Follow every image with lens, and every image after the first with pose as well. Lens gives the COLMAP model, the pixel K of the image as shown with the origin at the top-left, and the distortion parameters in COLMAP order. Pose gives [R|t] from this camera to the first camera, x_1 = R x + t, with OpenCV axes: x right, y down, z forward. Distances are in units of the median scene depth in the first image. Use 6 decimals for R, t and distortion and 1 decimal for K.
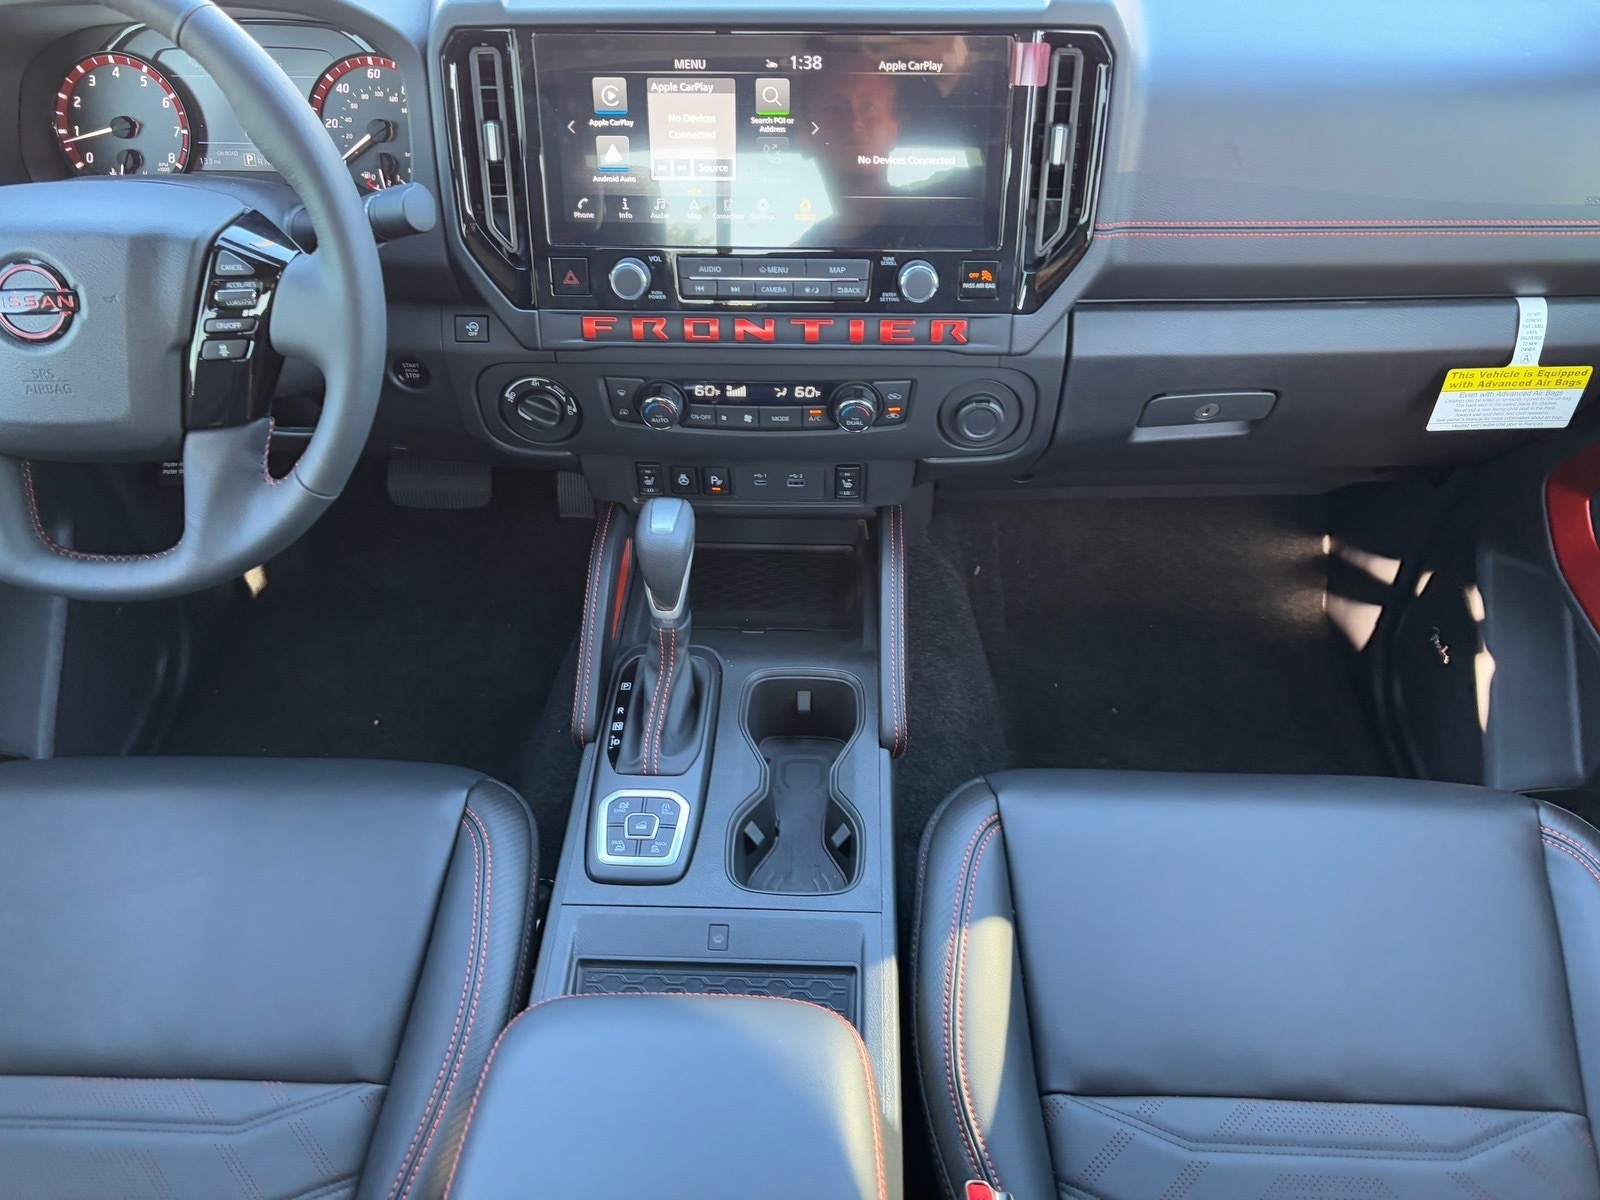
lens RADIAL K [[1232.0, 0, 785.6], [0, 1232.0, 613.5], [0, 0, 1]] dist [0.037173, -0.049127]
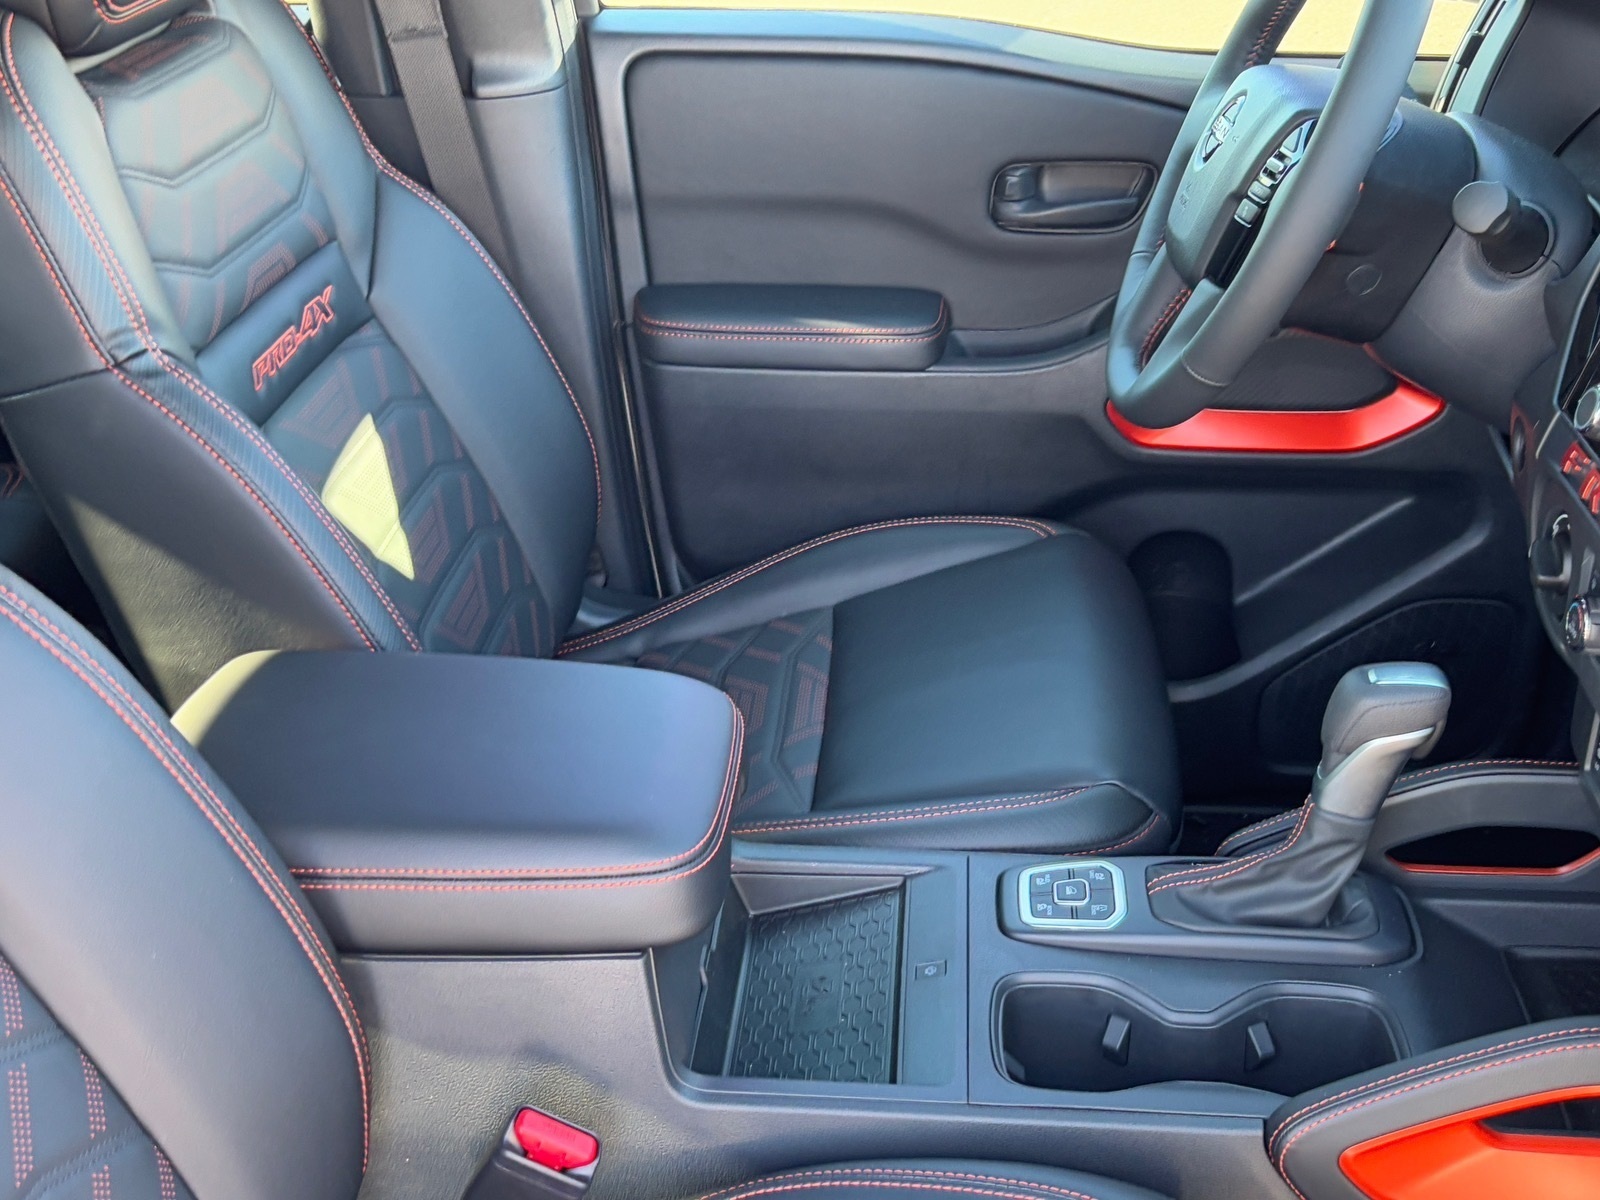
lens RADIAL K [[1923.8, 0, 798.4], [0, 1923.8, 606.2], [0, 0, 1]] dist [0.256998, -0.968372]
pose [[-0.042199, 0.460586, -0.886611, 0.900427], [-0.678271, 0.638371, 0.363910, -0.278468], [0.733599, 0.616720, 0.285464, 0.380457]]
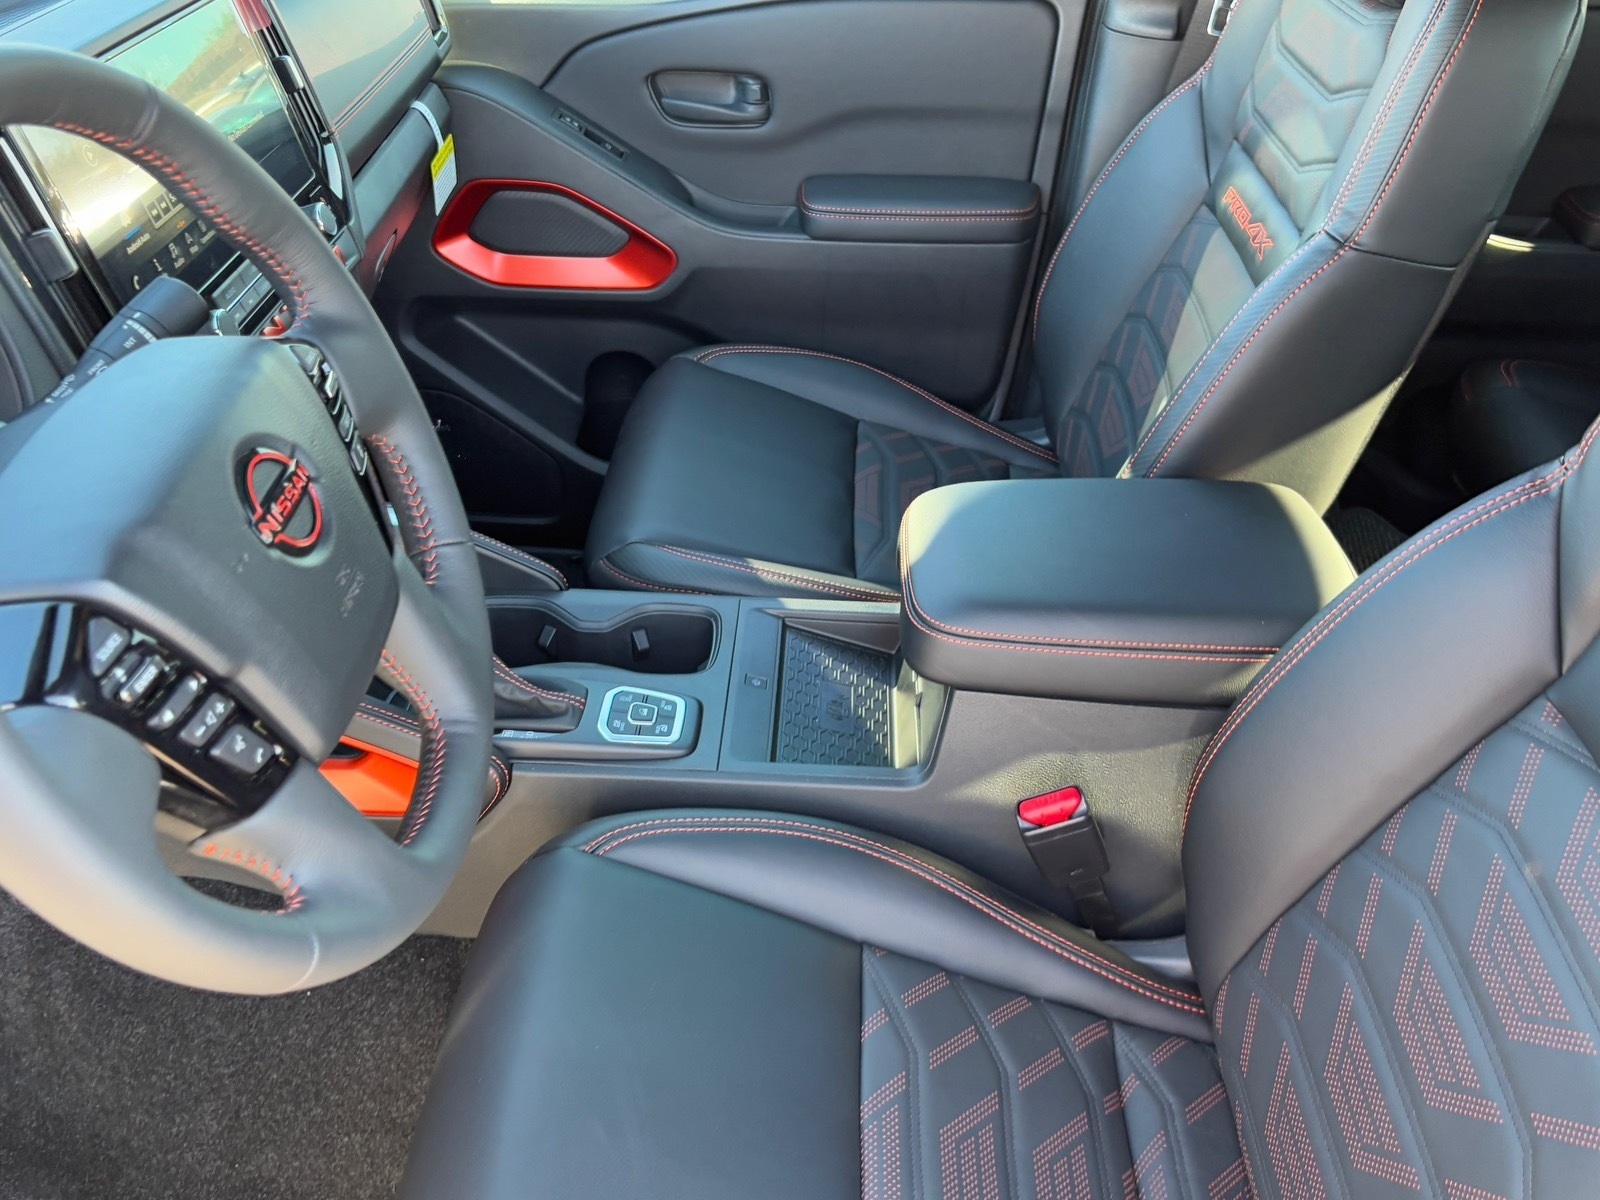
lens RADIAL K [[1441.7, 0, 809.9], [0, 1441.7, 598.1], [0, 0, 1]] dist [0.085643, -0.192021]
pose [[-0.006733, -0.546196, 0.837630, -1.037720], [0.673035, 0.617048, 0.407770, -0.274045], [-0.739580, 0.566500, 0.363455, 0.394516]]
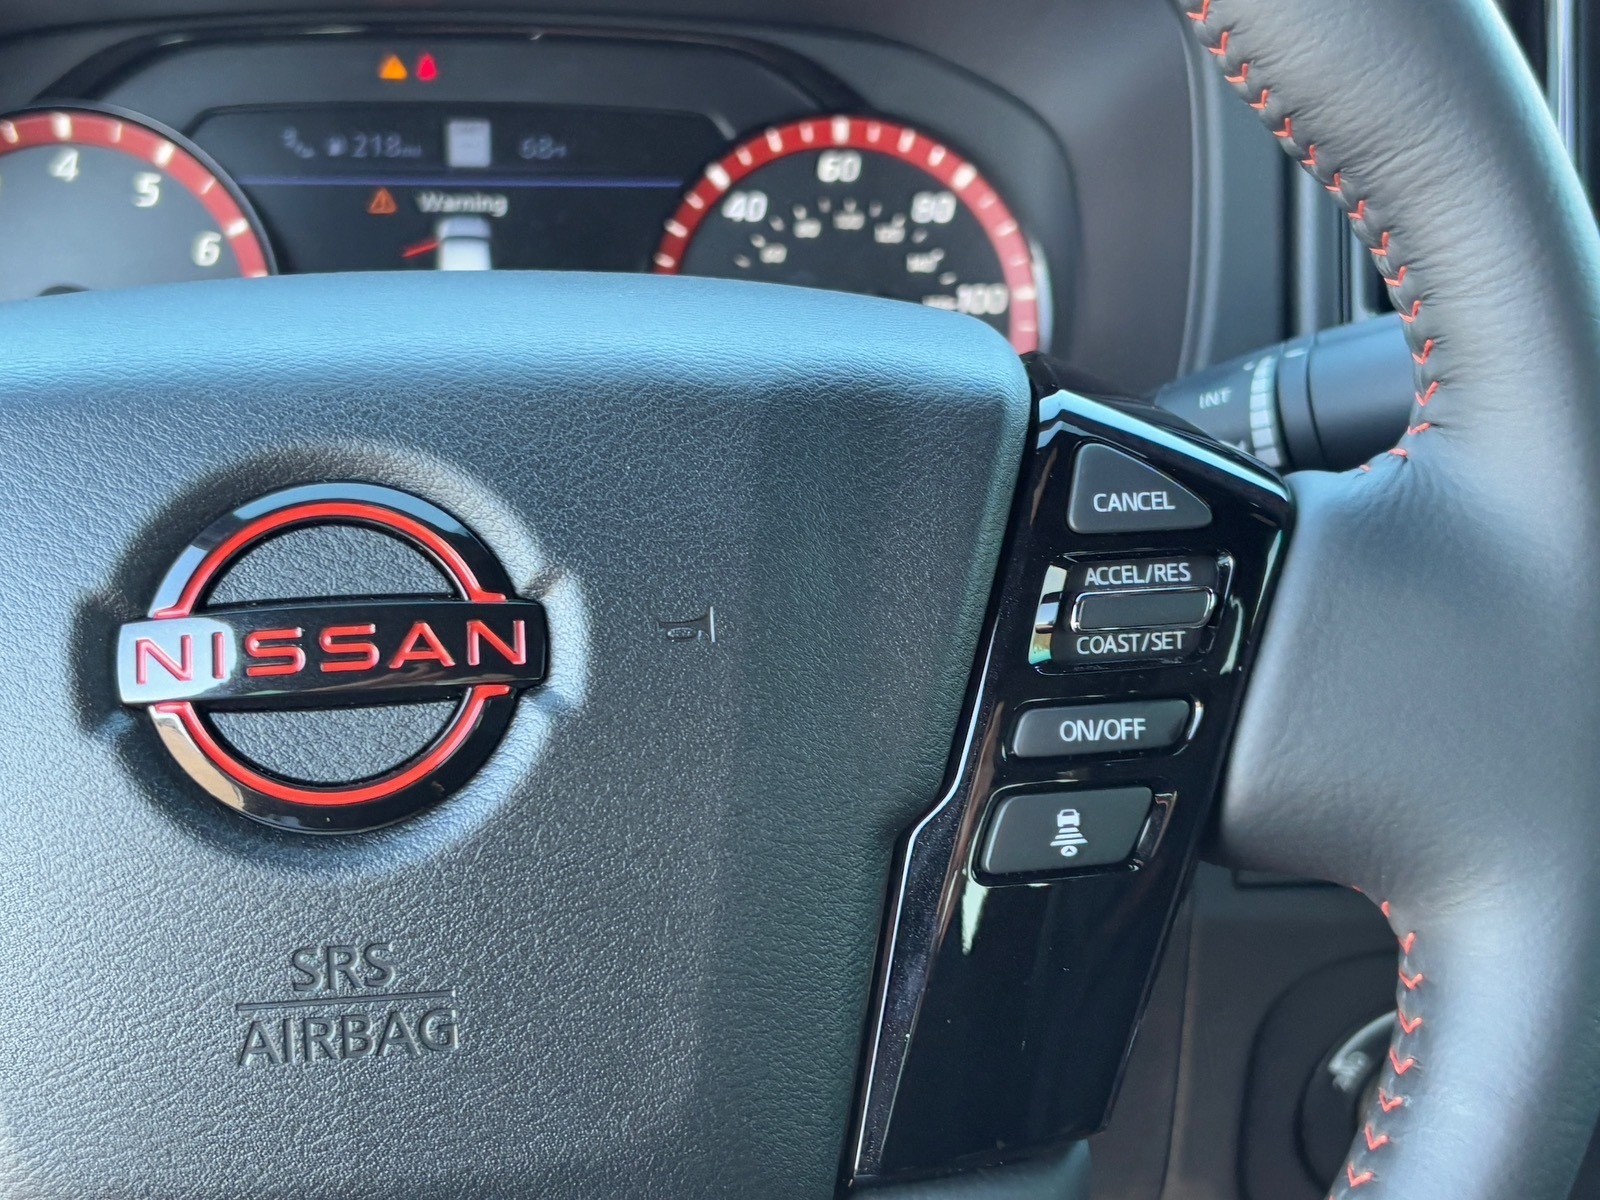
lens RADIAL K [[2393.4, 0, 800.0], [0, 2393.4, 600.0], [0, 0, 1]] dist [0.277653, -1.295221]
pose [[0.992035, -0.024535, 0.123547, -0.448224], [0.071513, 0.917143, -0.392090, -0.059068], [-0.103691, 0.397803, 0.911593, 0.446240]]
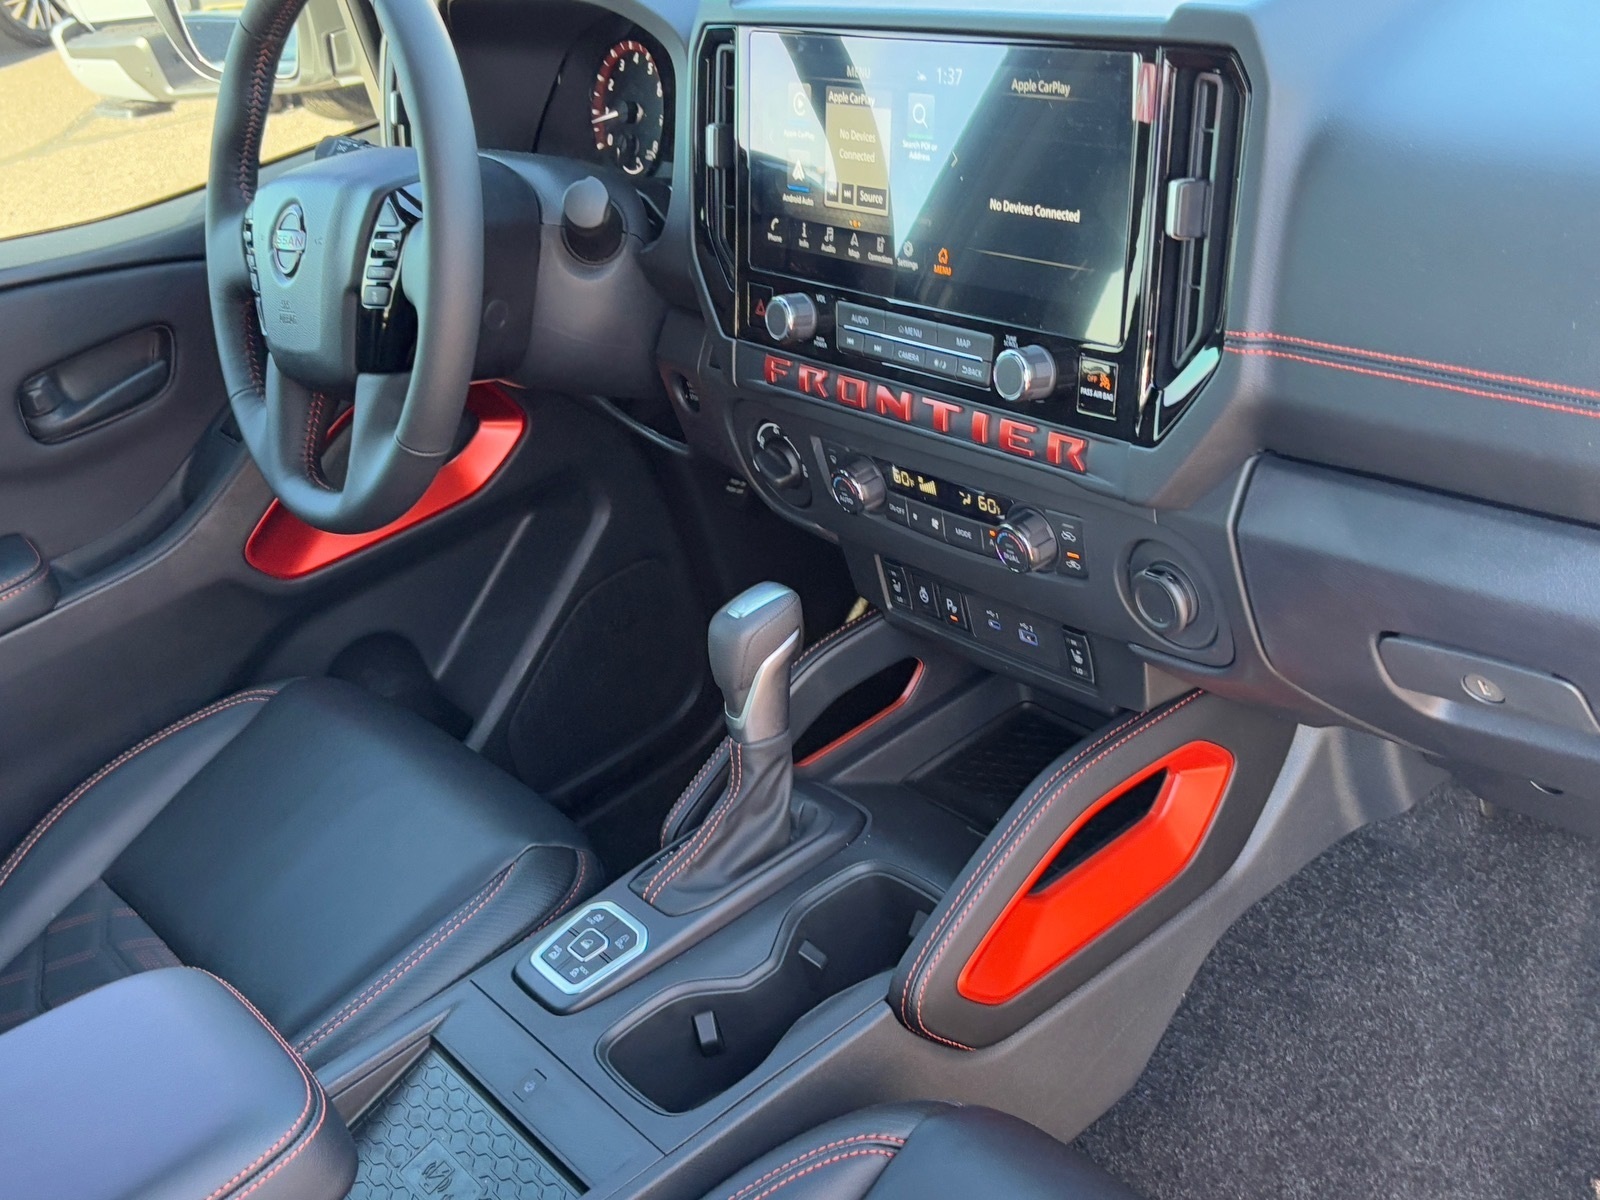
lens RADIAL K [[1923.8, 0, 798.4], [0, 1923.8, 606.2], [0, 0, 1]] dist [0.256998, -0.968372]
pose [[0.619565, 0.248437, -0.744592, 0.846671], [-0.358250, 0.933530, 0.013381, -0.101485], [0.698424, 0.258460, 0.667385, 0.174422]]
